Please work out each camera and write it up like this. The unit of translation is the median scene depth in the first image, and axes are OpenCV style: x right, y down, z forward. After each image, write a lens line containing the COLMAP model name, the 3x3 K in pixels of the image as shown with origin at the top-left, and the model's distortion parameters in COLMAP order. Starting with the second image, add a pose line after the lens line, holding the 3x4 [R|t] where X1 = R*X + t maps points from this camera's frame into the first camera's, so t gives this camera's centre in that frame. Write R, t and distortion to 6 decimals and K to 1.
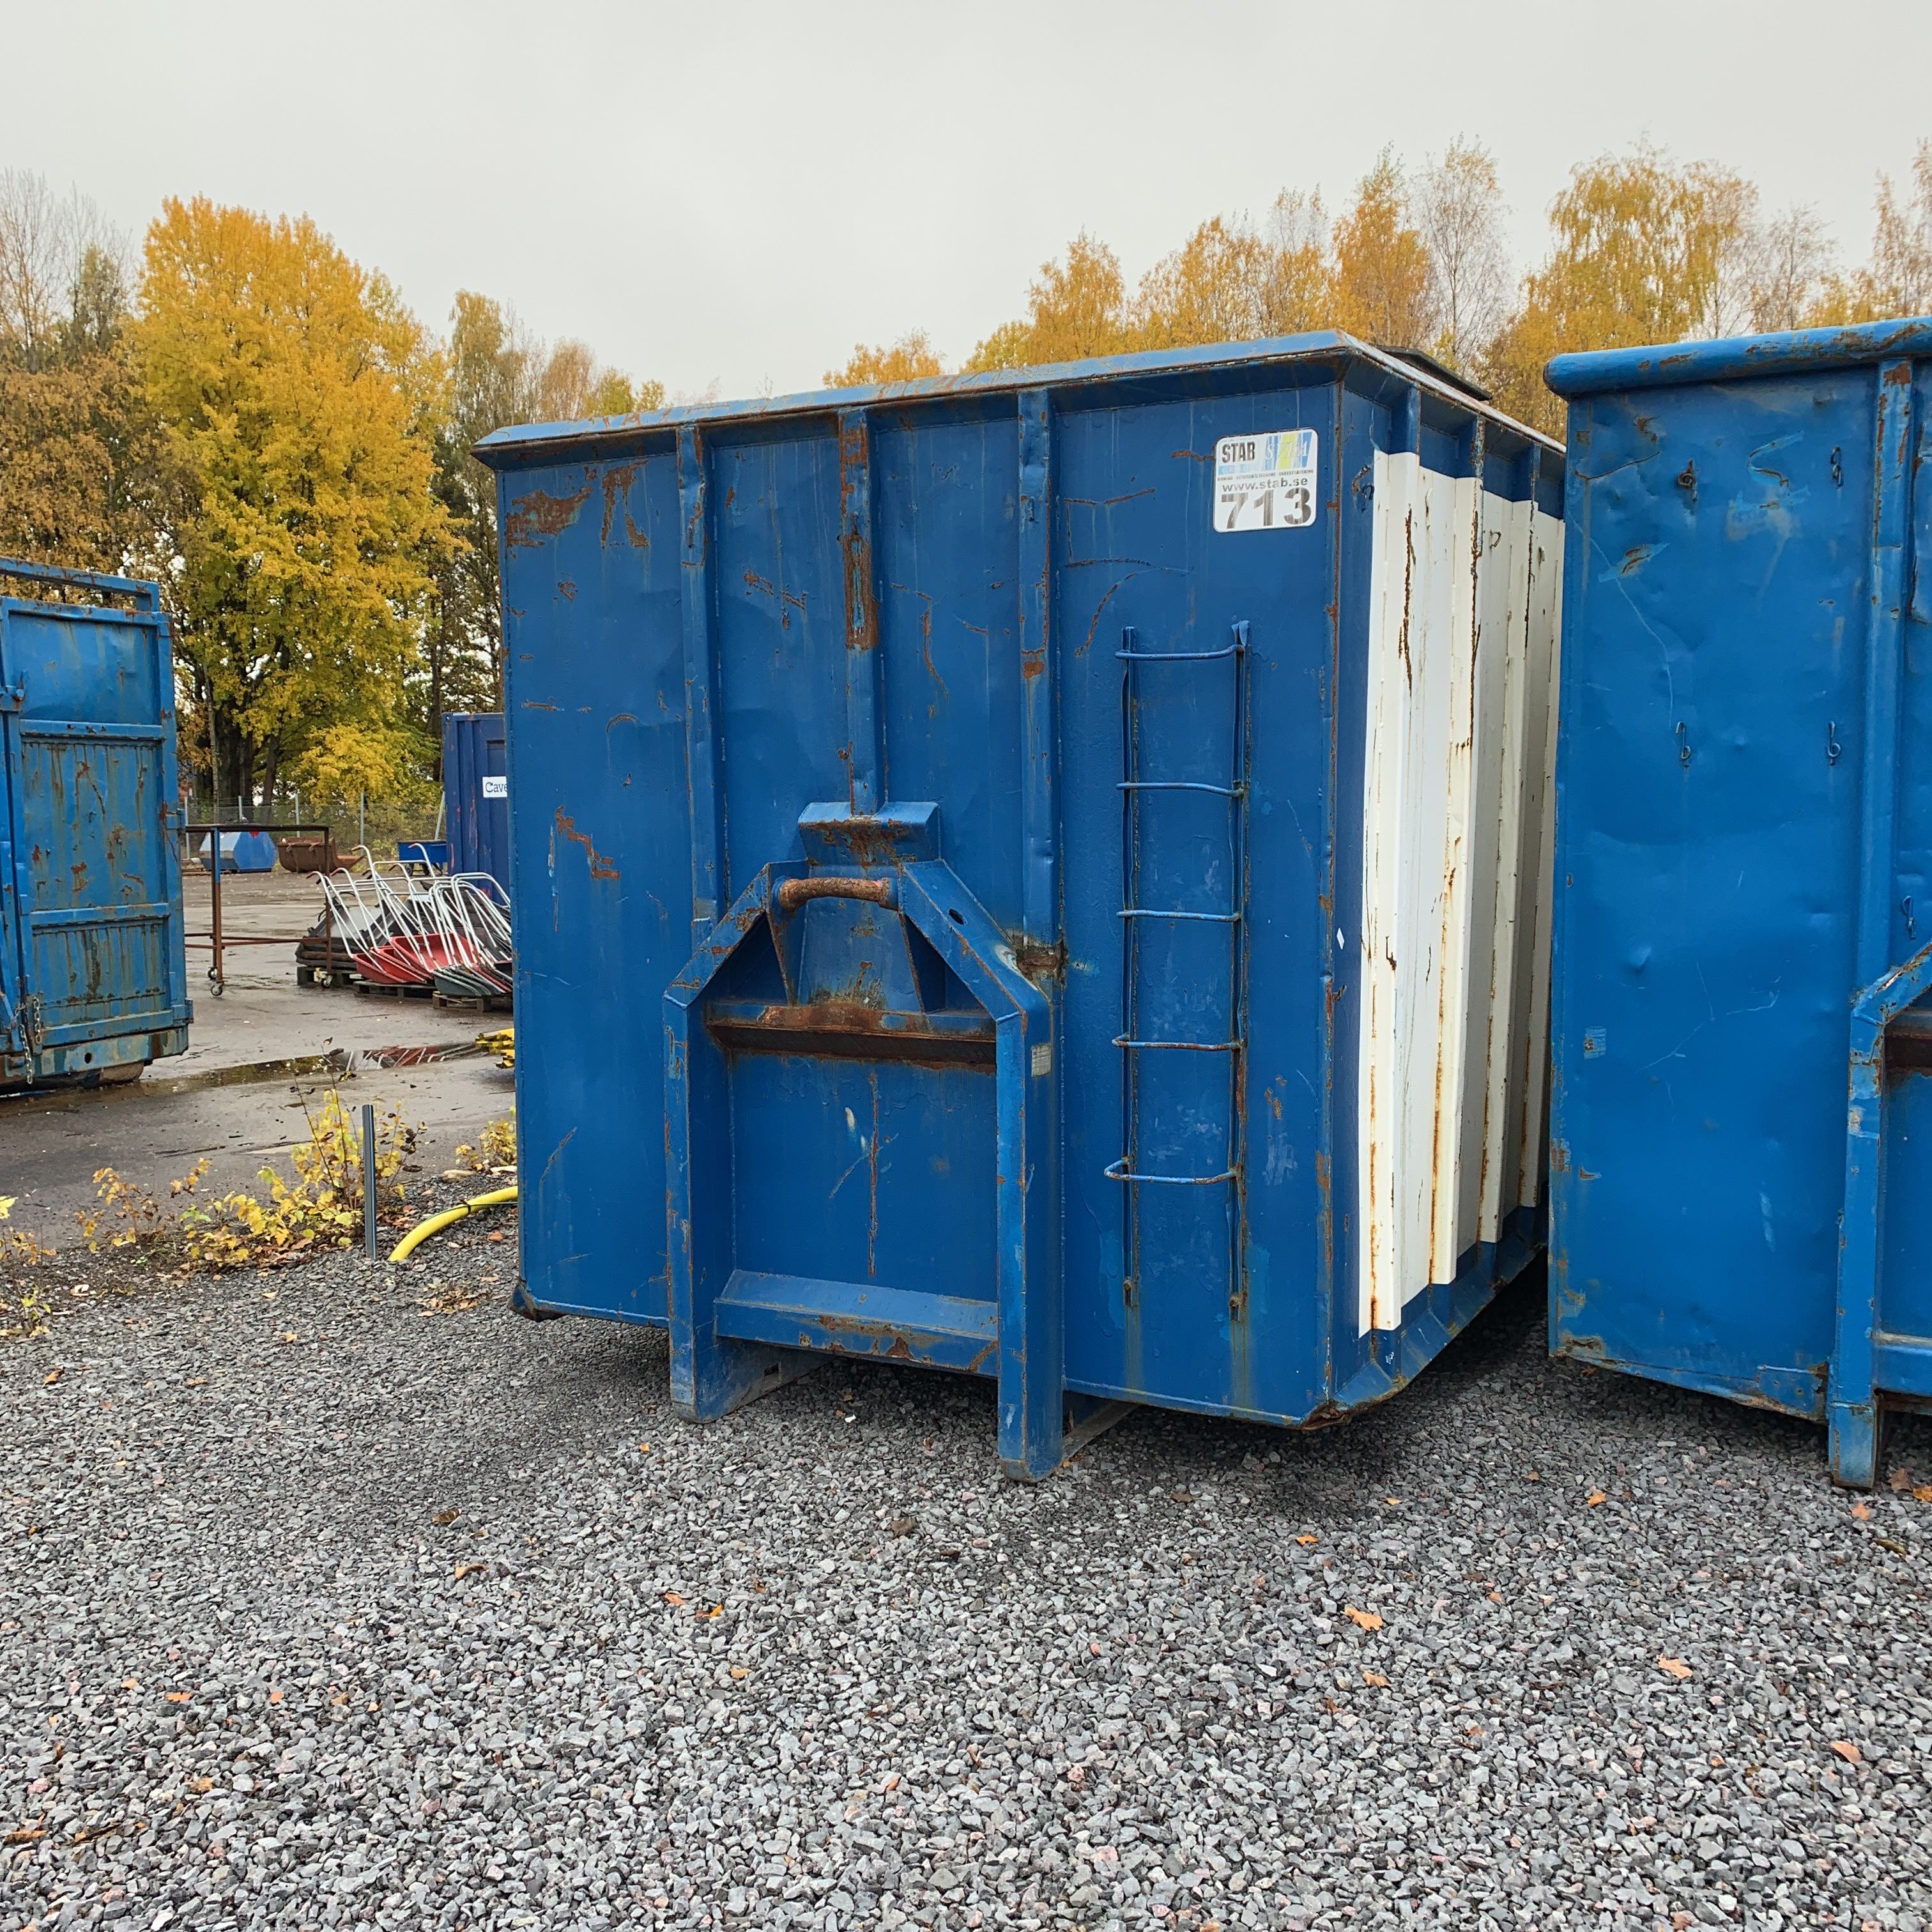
lens RADIAL K [[1868.4, 0, 1005.7], [0, 1868.4, 951.4], [0, 0, 1]] dist [0.201680, -0.479334]
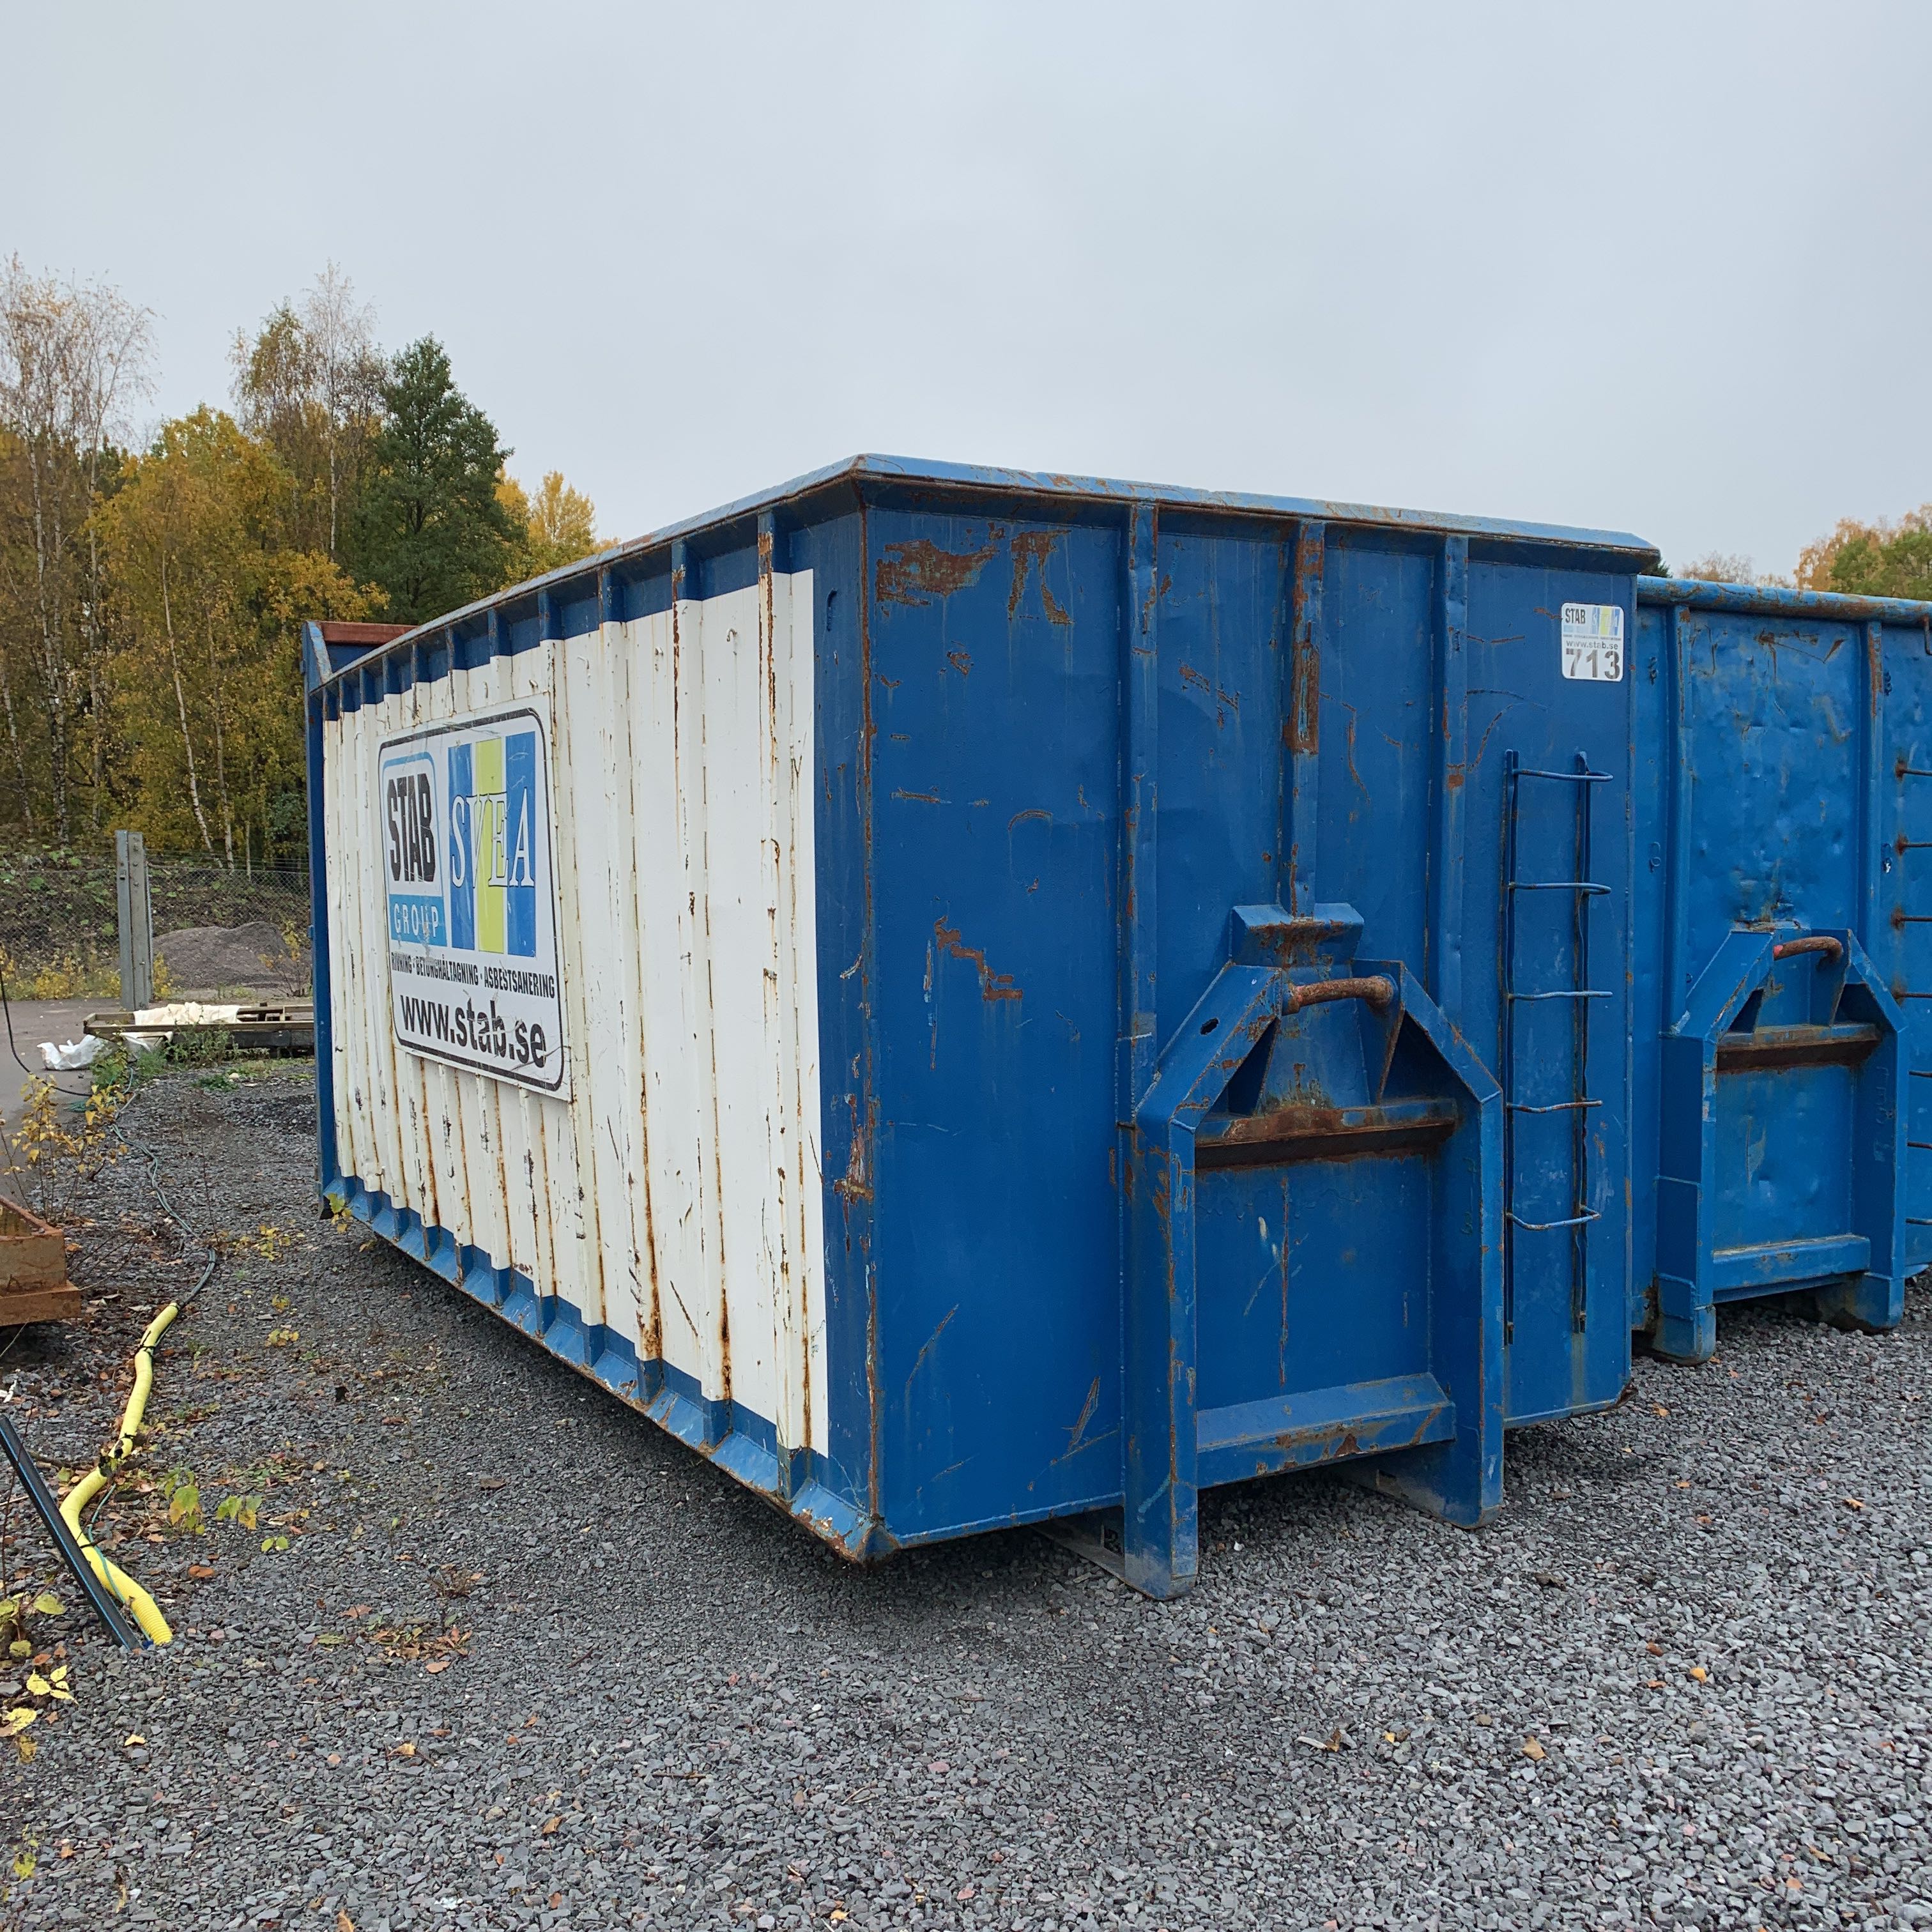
lens RADIAL K [[1868.4, 0, 1005.7], [0, 1868.4, 951.4], [0, 0, 1]] dist [0.201680, -0.479334]
pose [[0.551406, -0.031473, 0.833643, -1.013224], [0.081006, 0.996586, -0.015956, -0.051819], [-0.830295, 0.076329, 0.552073, 0.583588]]
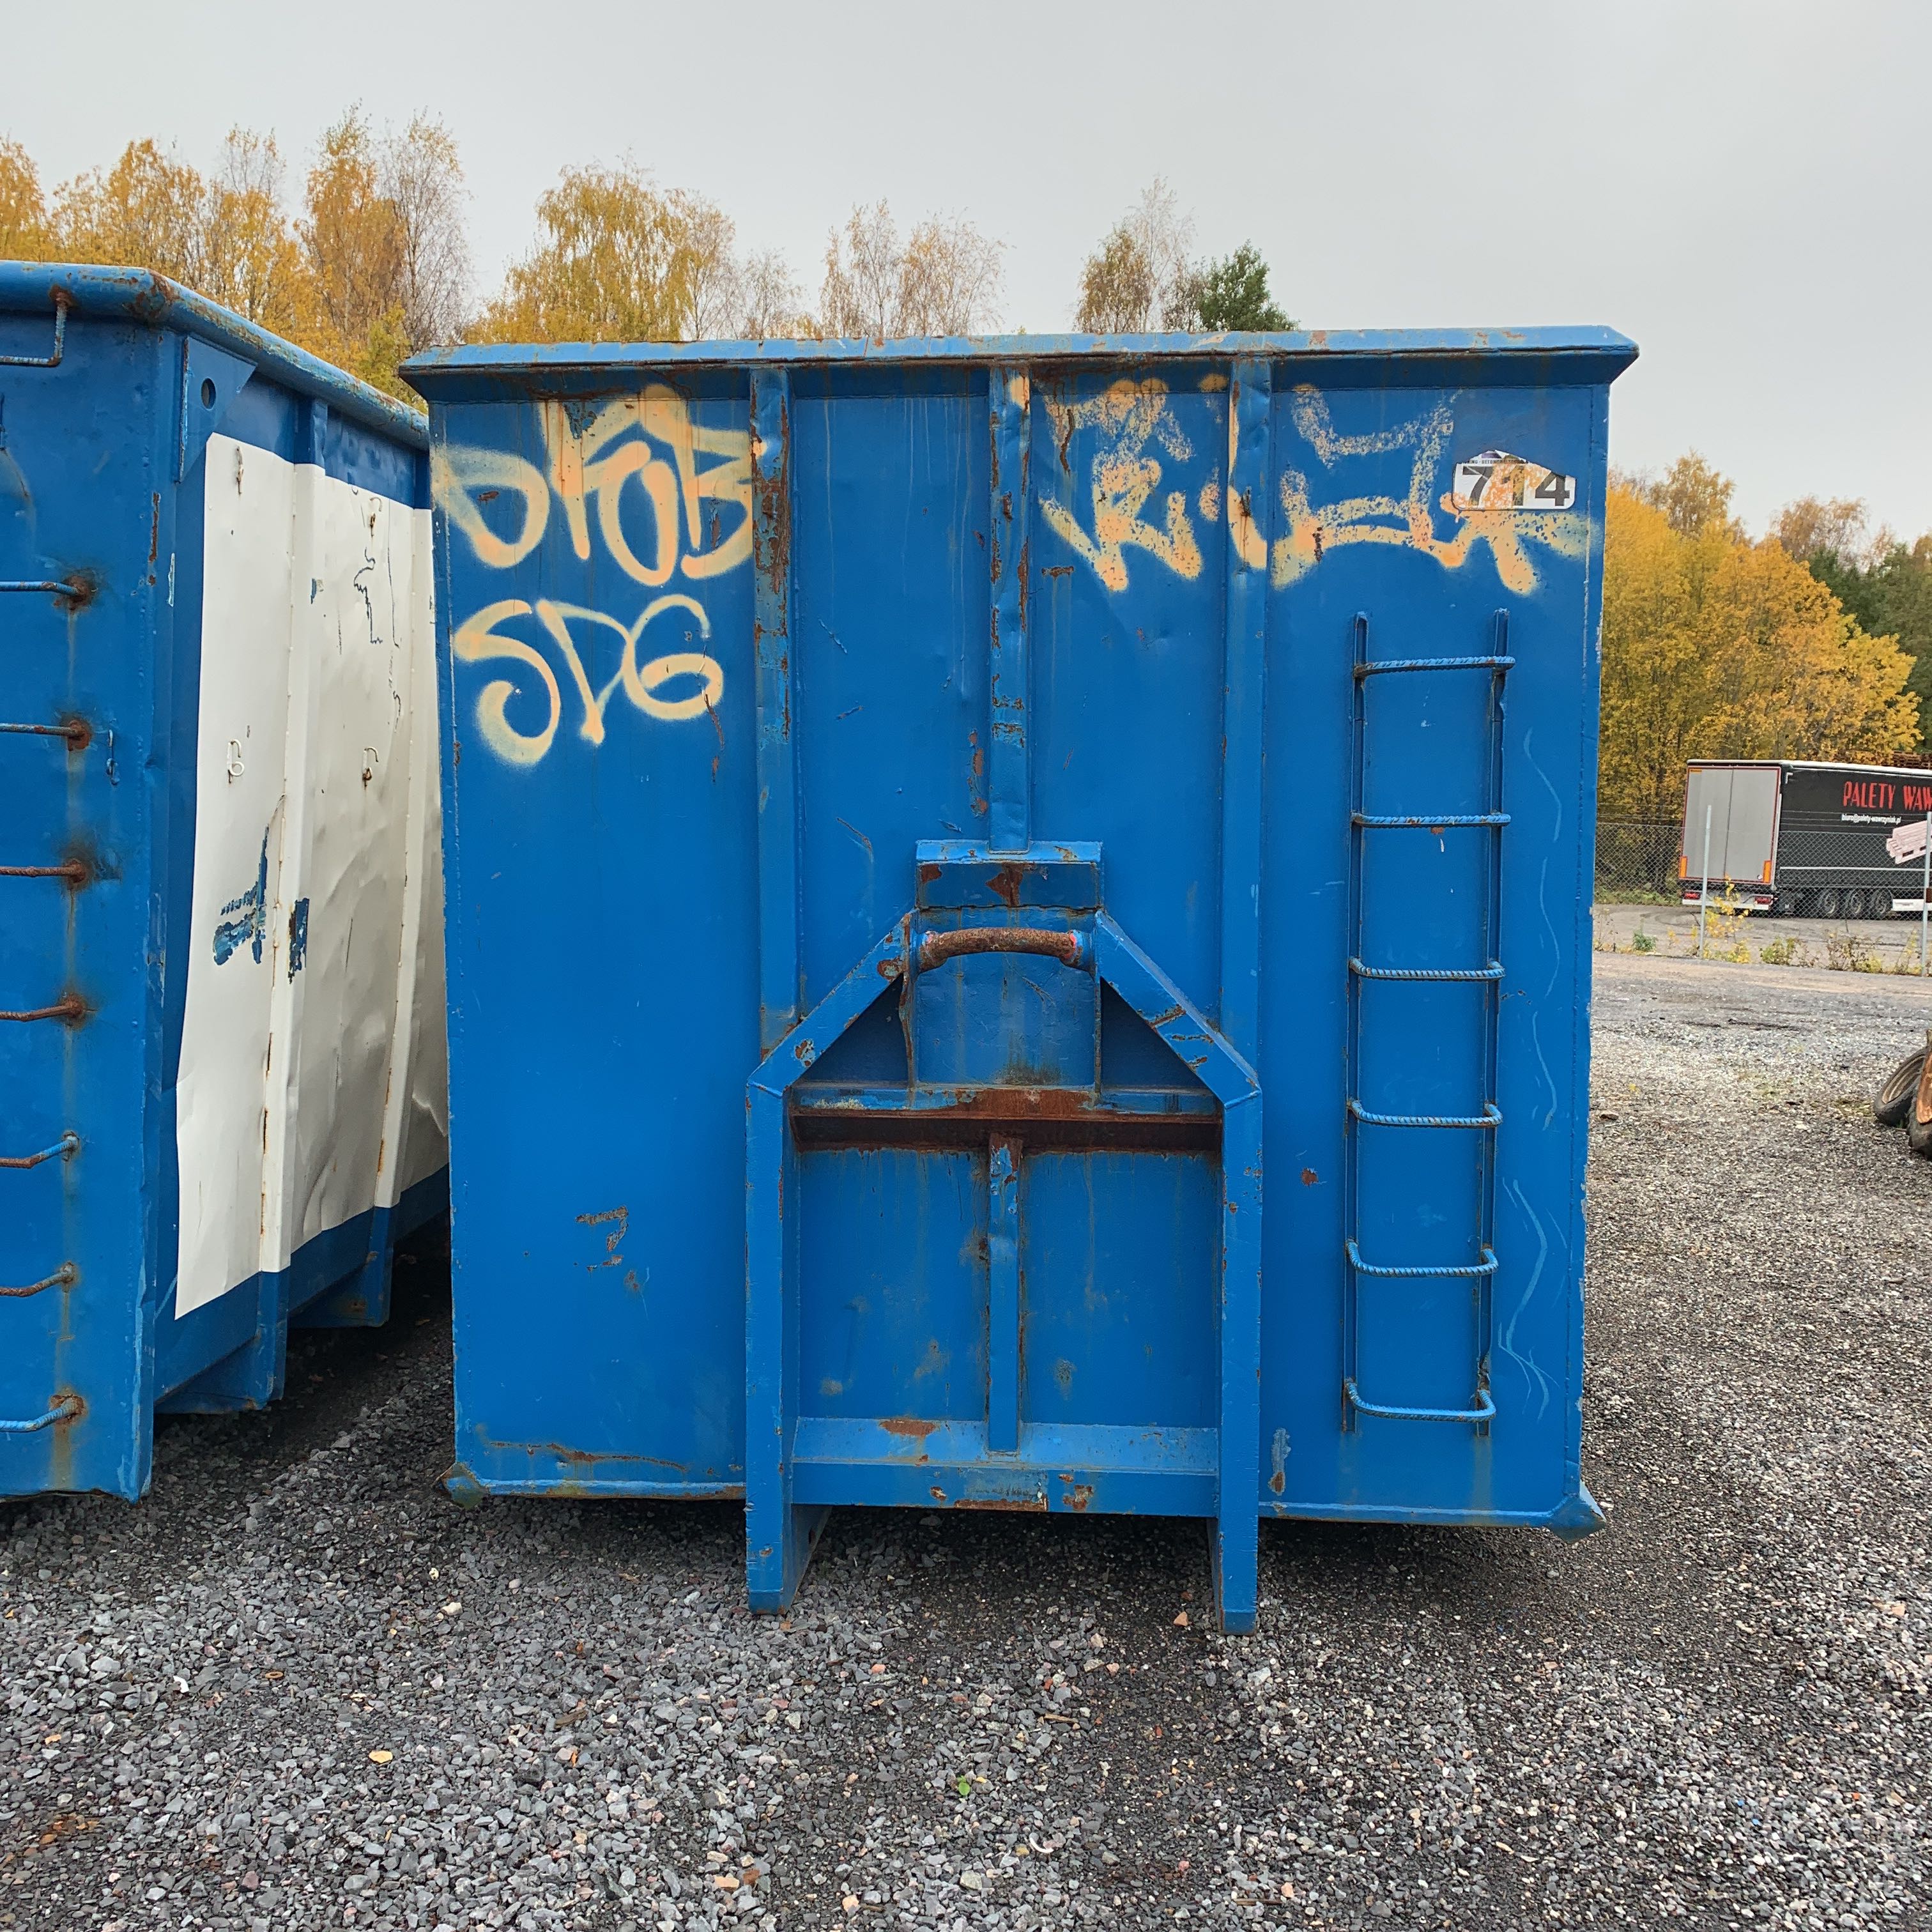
lens RADIAL K [[1813.5, 0, 968.8], [0, 1813.5, 960.5], [0, 0, 1]] dist [0.166395, -0.159553]
pose [[0.867364, -0.021640, 0.497203, -0.494511], [0.013194, 0.999703, 0.020495, -0.042934], [-0.497499, -0.011216, 0.867392, 0.319017]]
